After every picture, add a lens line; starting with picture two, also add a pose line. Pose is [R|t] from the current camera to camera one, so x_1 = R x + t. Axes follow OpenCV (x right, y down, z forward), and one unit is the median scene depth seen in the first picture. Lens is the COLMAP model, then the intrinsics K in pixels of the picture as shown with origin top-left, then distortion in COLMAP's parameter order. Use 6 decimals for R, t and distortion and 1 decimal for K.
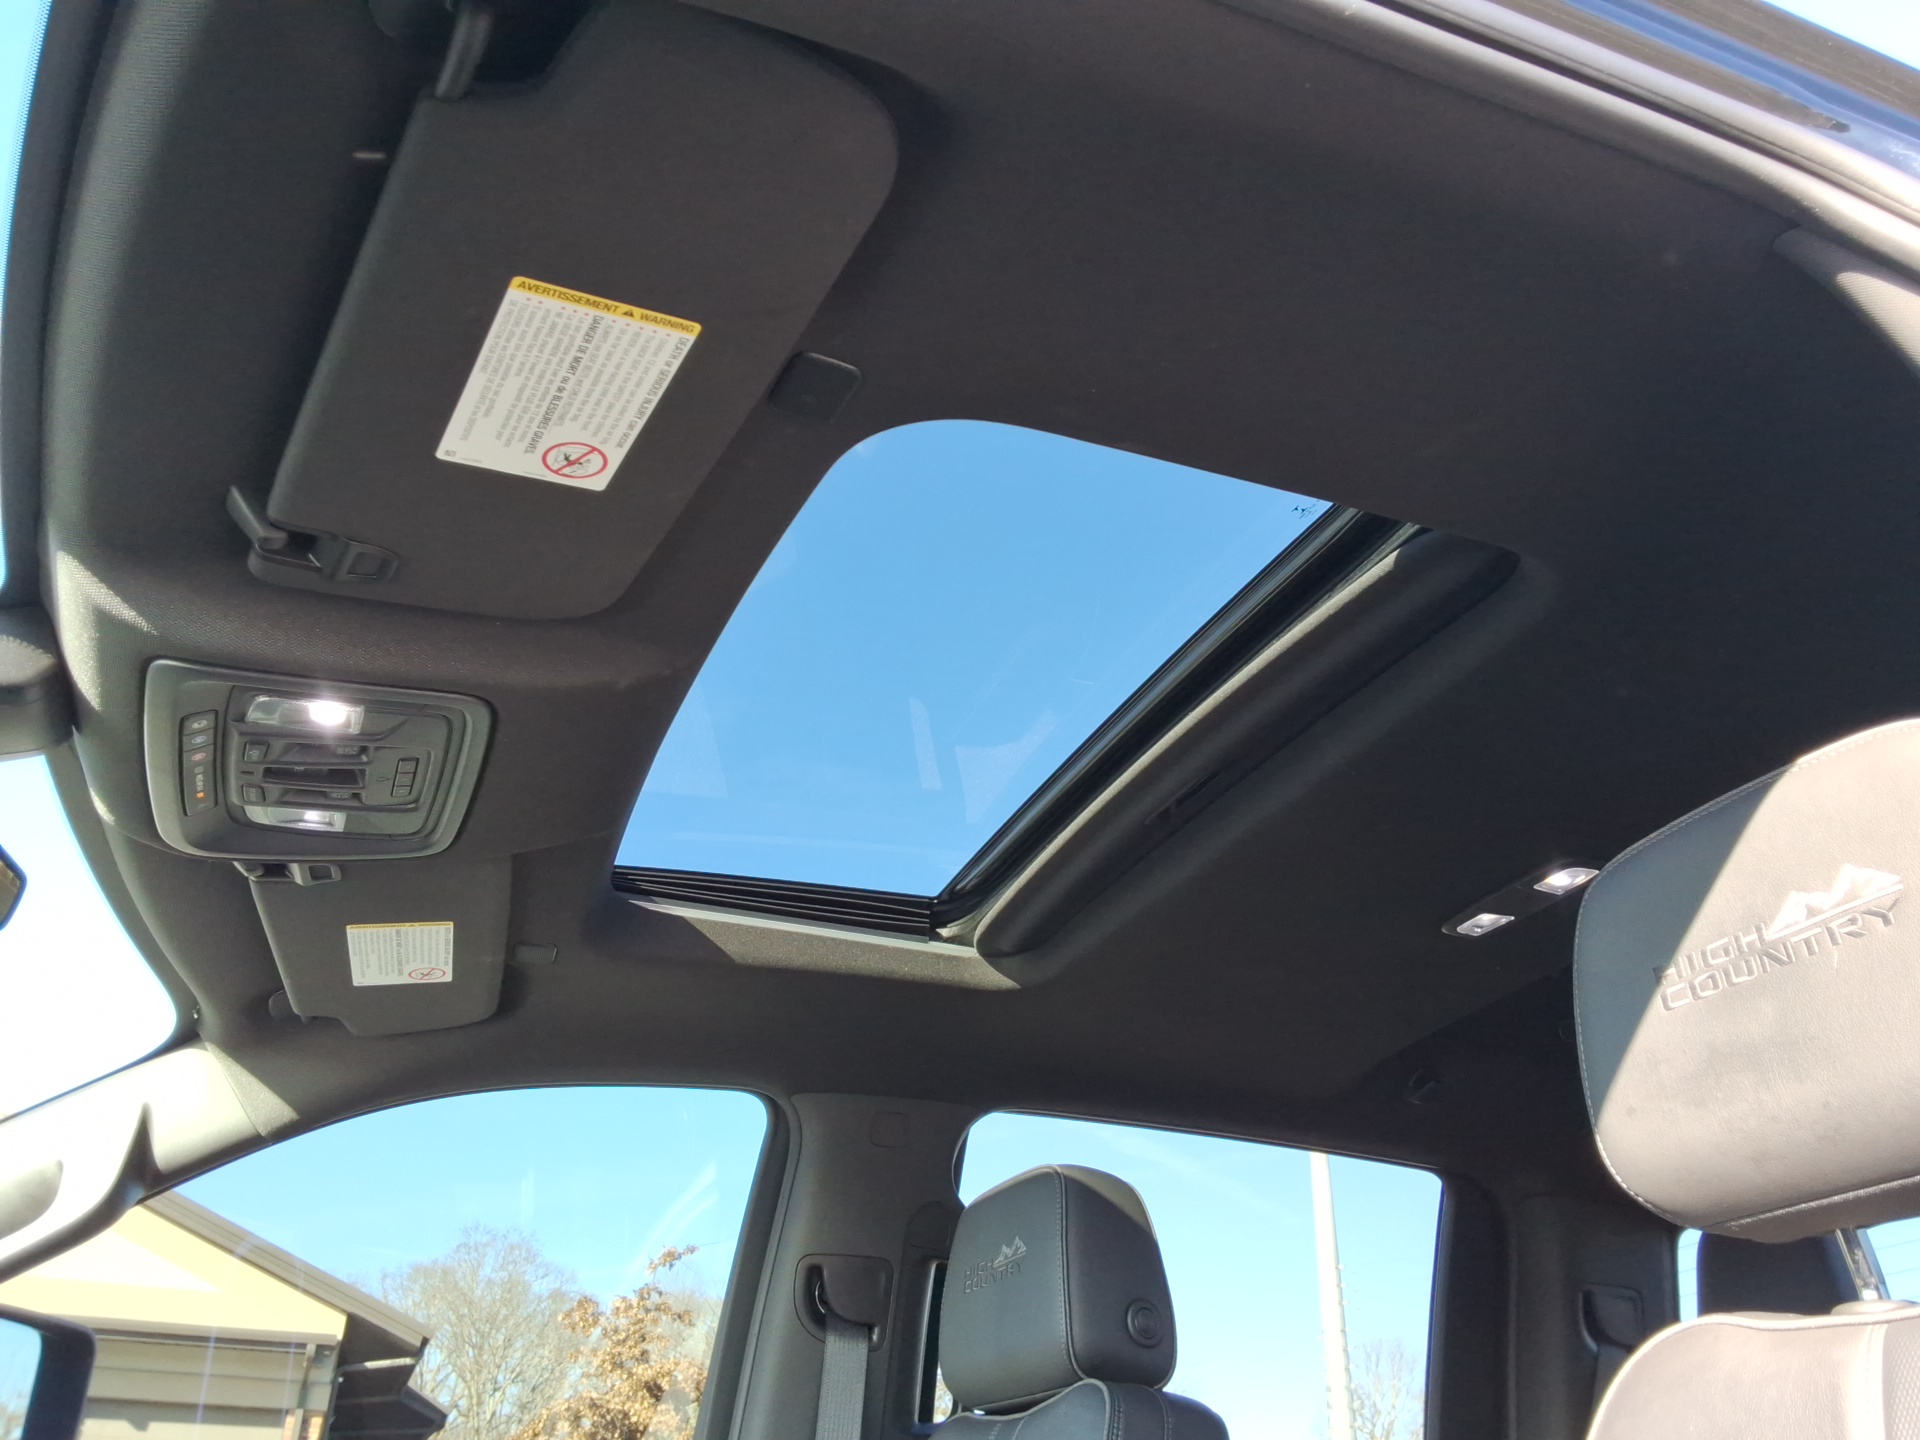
lens RADIAL K [[1542.7, 0, 941.8], [0, 1542.7, 694.6], [0, 0, 1]] dist [0.101786, -0.142892]
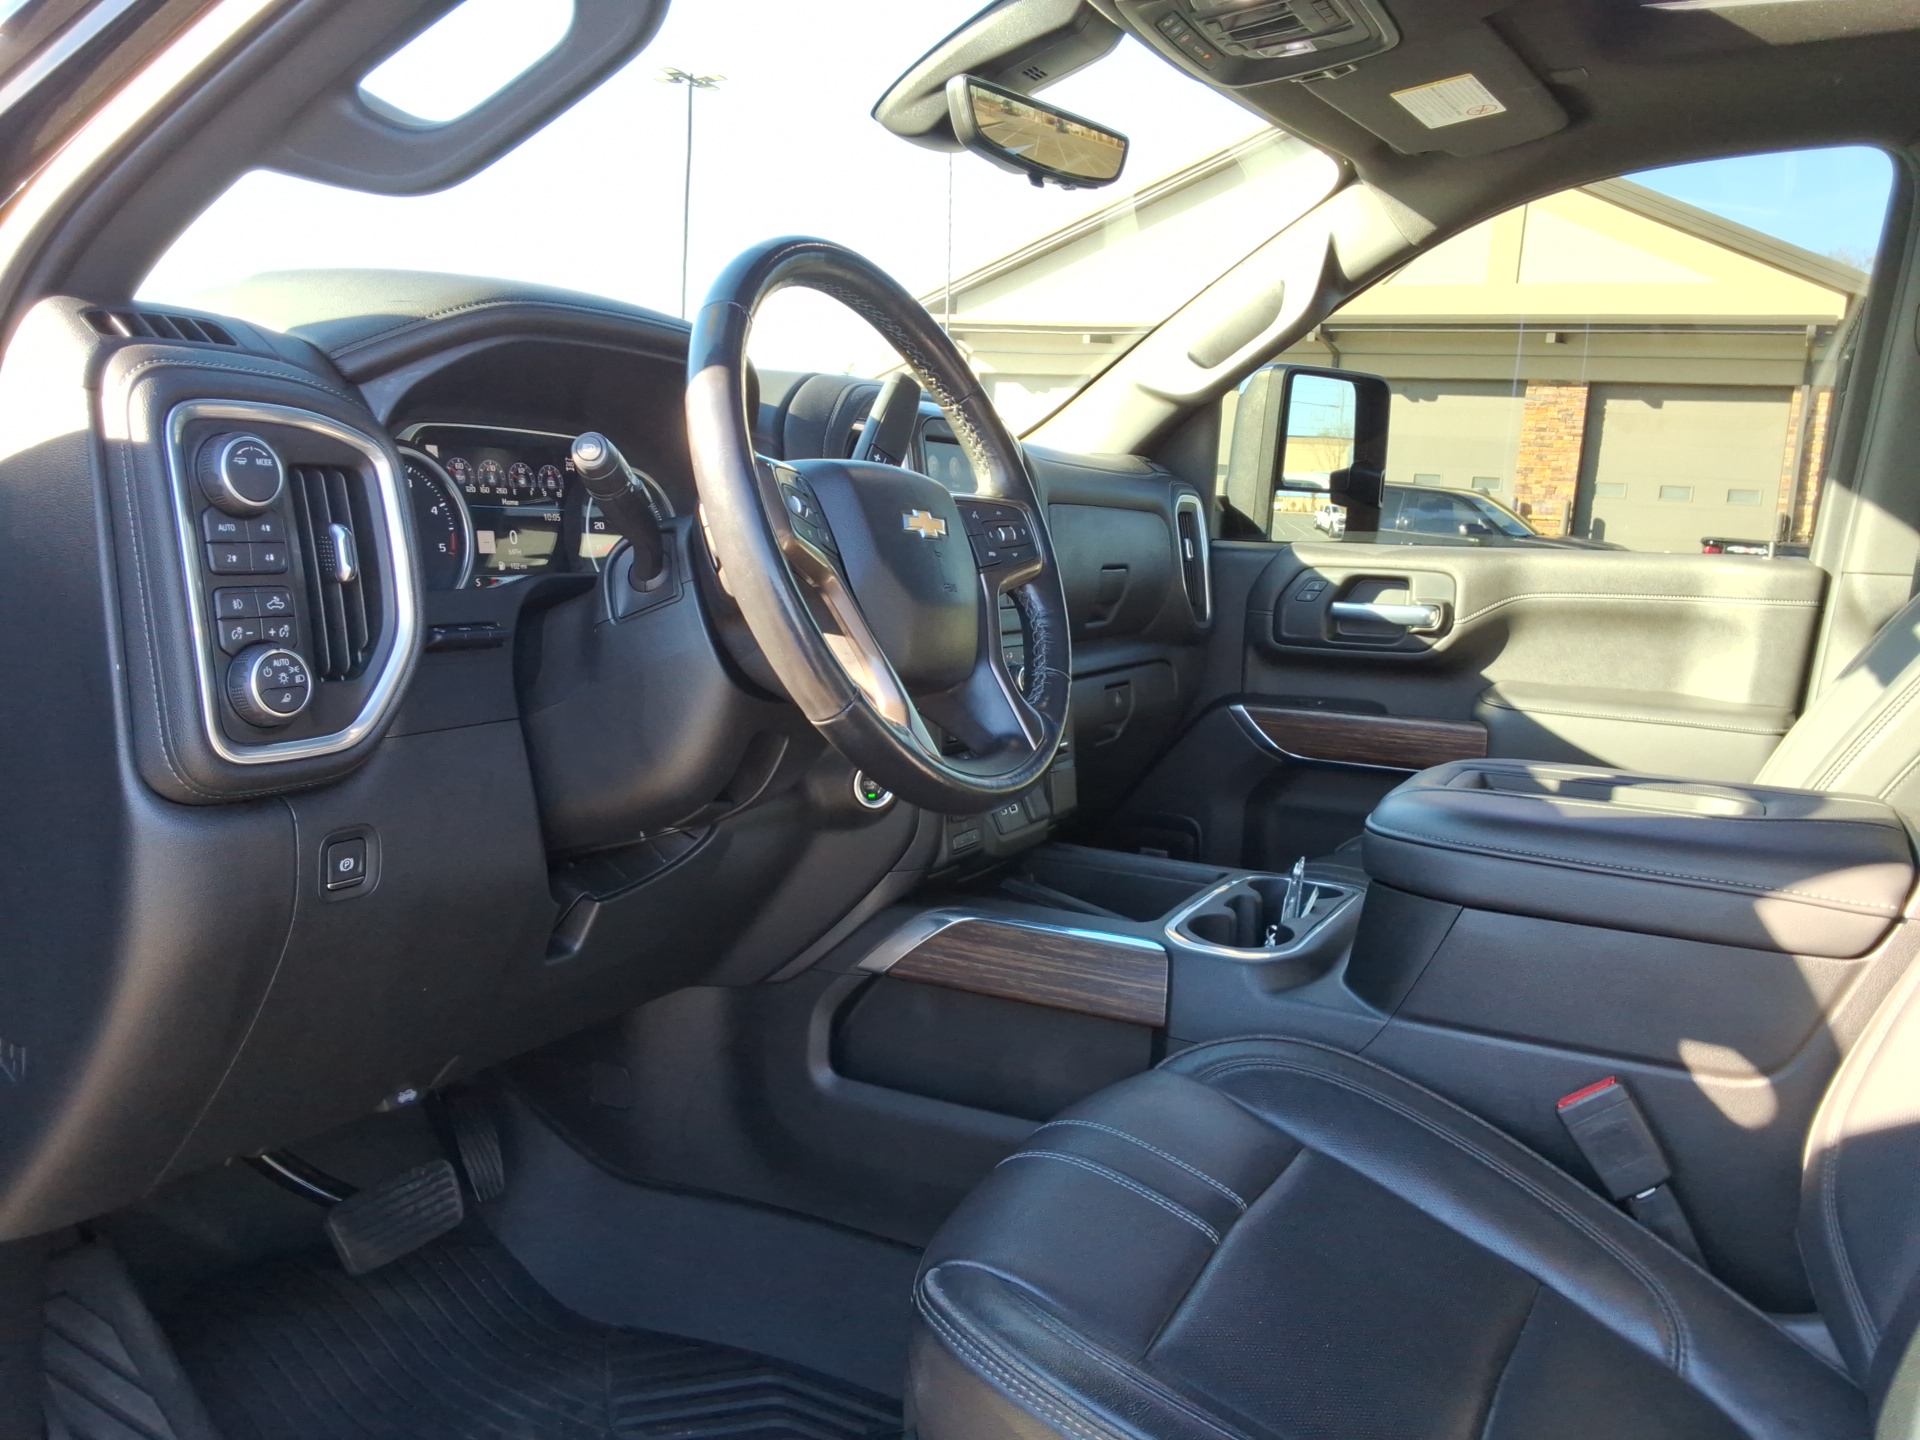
lens RADIAL K [[1542.7, 0, 992.2], [0, 1542.7, 736.2], [0, 0, 1]] dist [0.101786, -0.142892]
pose [[0.665435, 0.135443, -0.734065, 0.381196], [0.335102, 0.824533, 0.455908, -0.102924], [0.667010, -0.549363, 0.503286, -0.125413]]
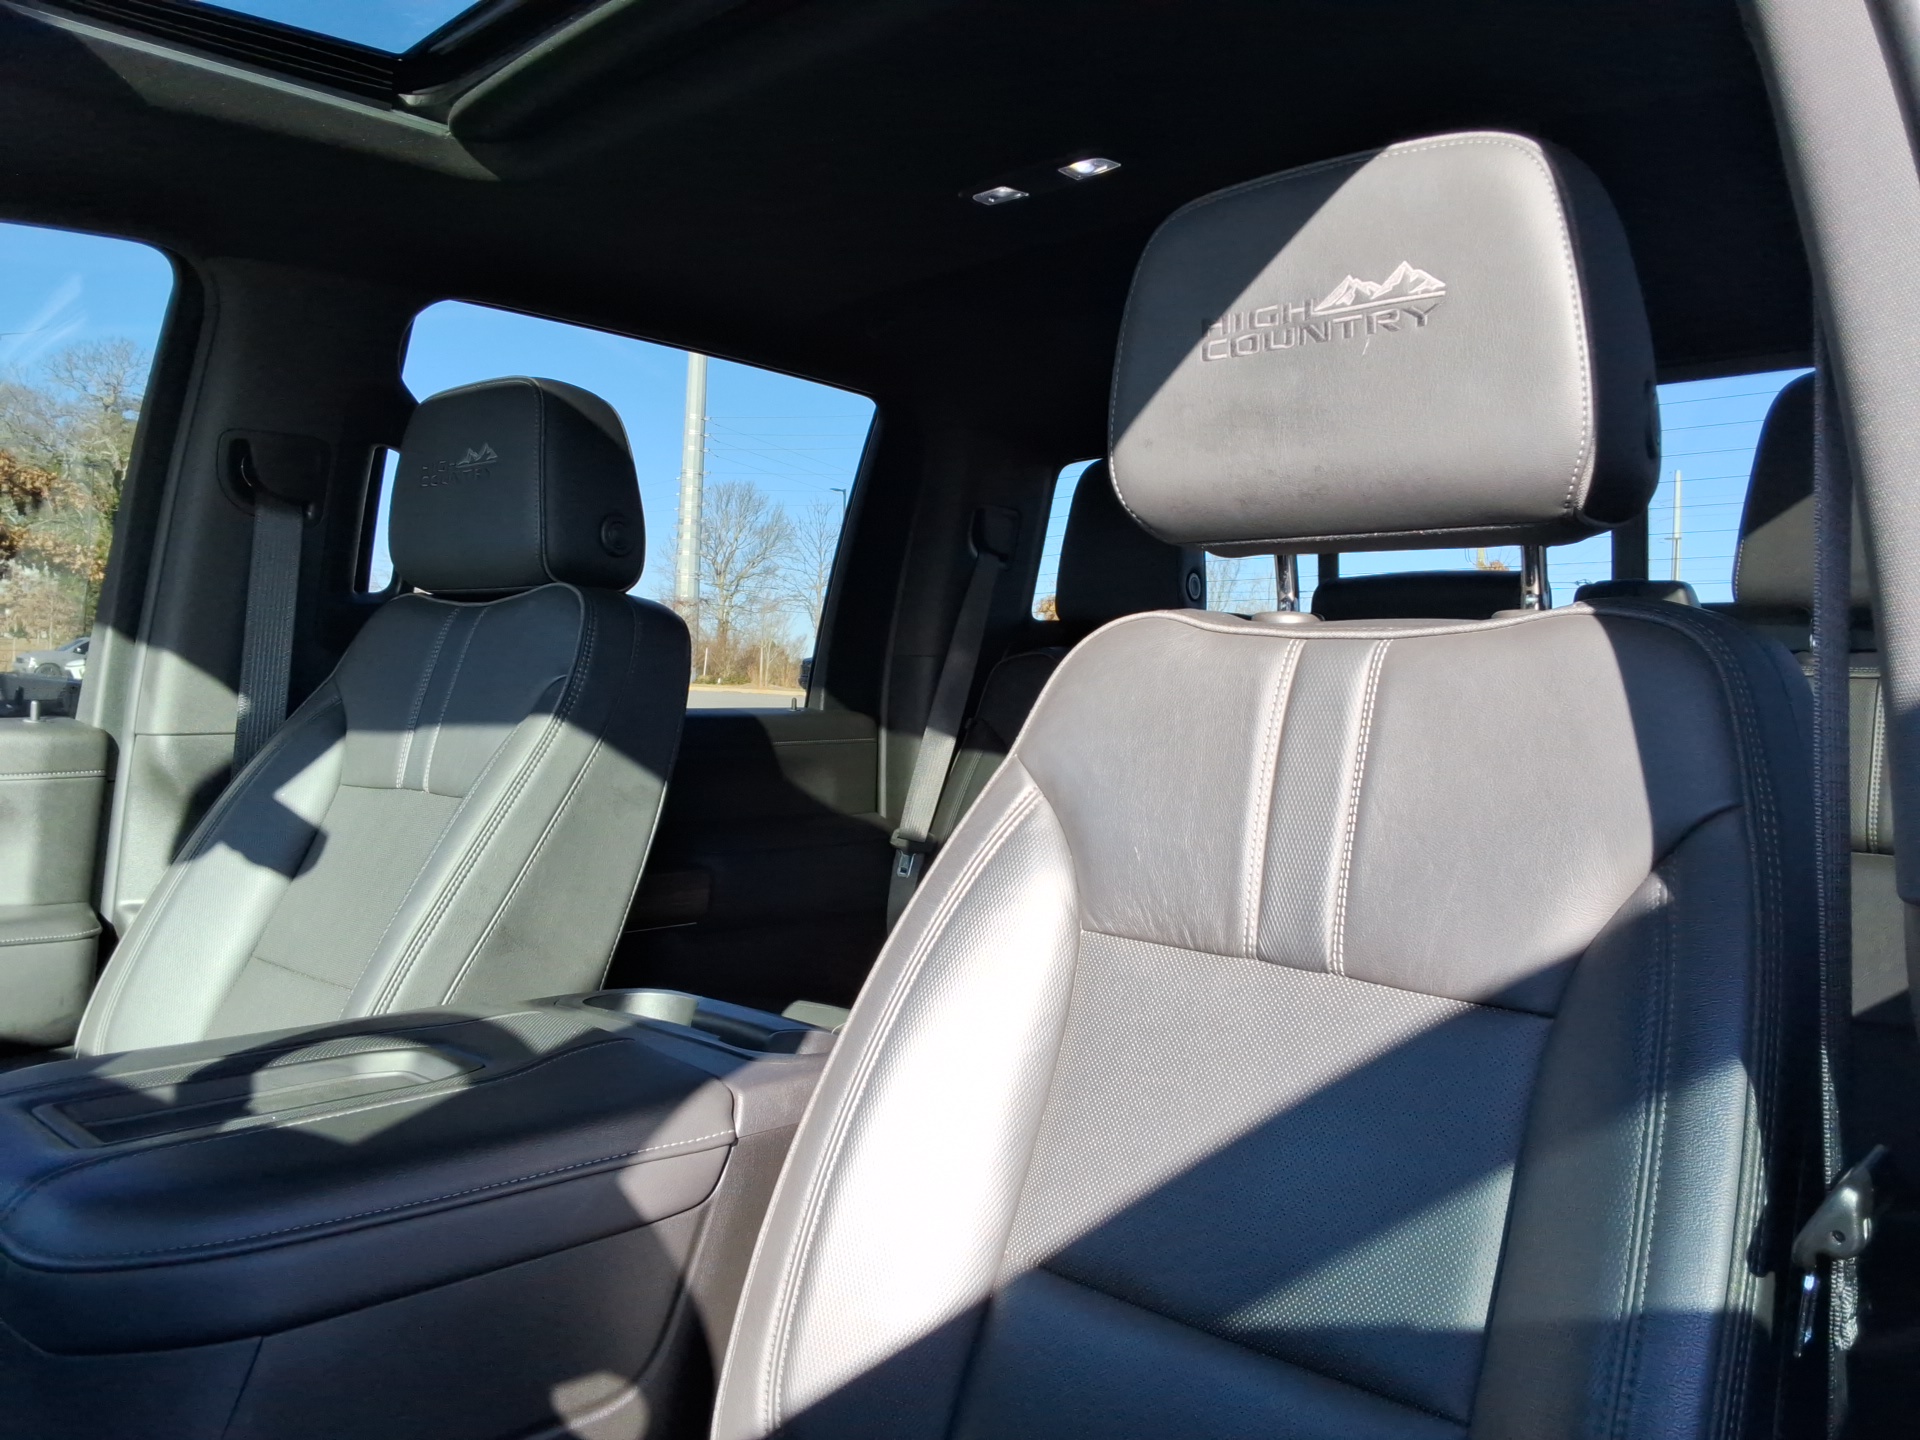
lens RADIAL K [[1542.7, 0, 953.9], [0, 1542.7, 721.2], [0, 0, 1]] dist [0.101786, -0.142892]
pose [[0.920421, 0.006489, 0.390875, -0.062742], [-0.209212, 0.852807, 0.478487, -0.034473], [-0.330236, -0.522185, 0.786299, 0.037726]]
